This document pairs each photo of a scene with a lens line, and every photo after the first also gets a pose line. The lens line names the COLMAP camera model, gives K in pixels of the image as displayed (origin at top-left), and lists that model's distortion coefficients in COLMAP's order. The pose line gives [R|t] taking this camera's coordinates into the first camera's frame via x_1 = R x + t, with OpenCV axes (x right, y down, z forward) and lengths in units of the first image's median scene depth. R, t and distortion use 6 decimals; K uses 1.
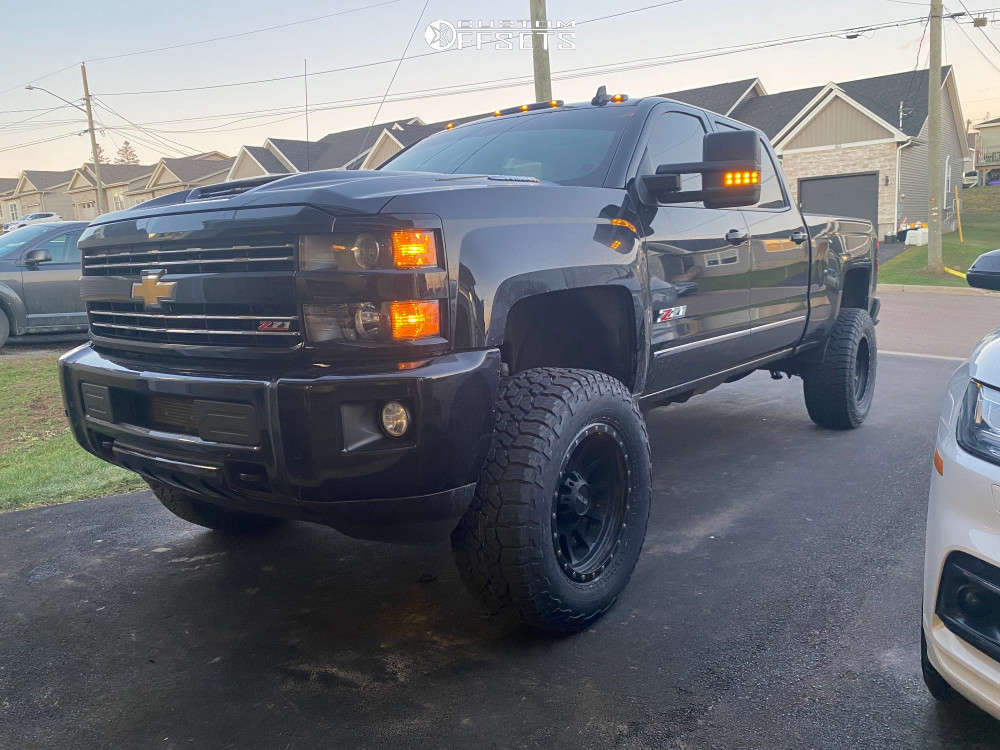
lens RADIAL K [[775.3, 0, 494.4], [0, 775.3, 377.7], [0, 0, 1]] dist [0.006739, 0.016004]
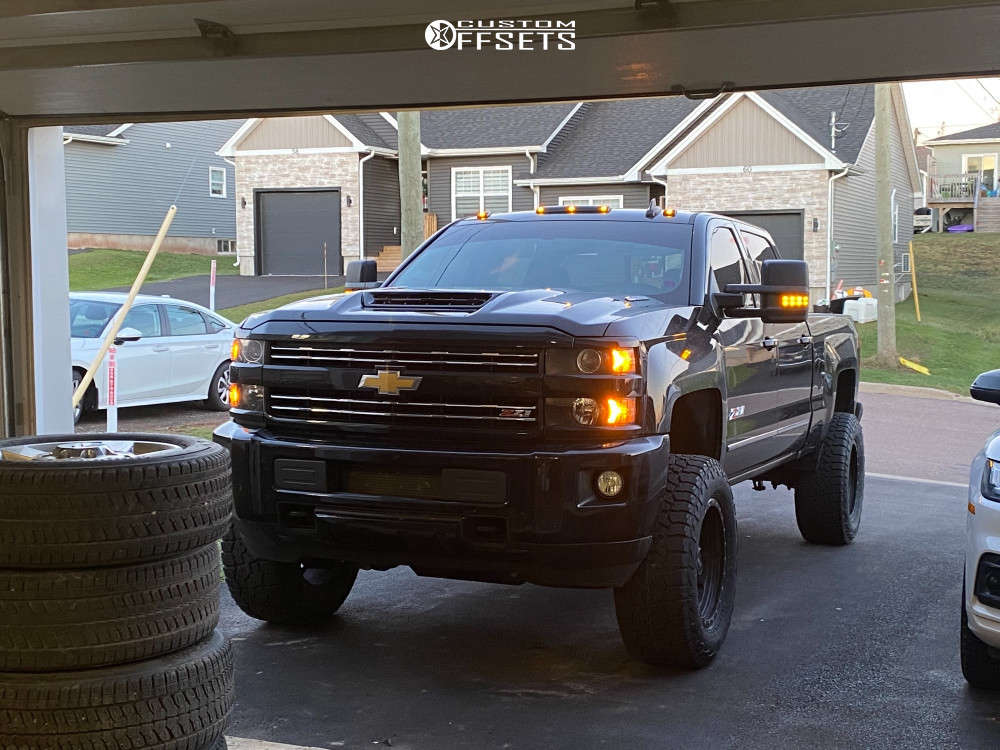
lens RADIAL K [[1360.5, 0, 502.3], [0, 1360.5, 373.1], [0, 0, 1]] dist [0.113057, 0.000000]
pose [[0.969172, 0.034554, 0.243952, -0.325271], [-0.007926, 0.993977, -0.109305, 0.044654], [-0.246259, 0.104001, 0.963608, -0.467267]]
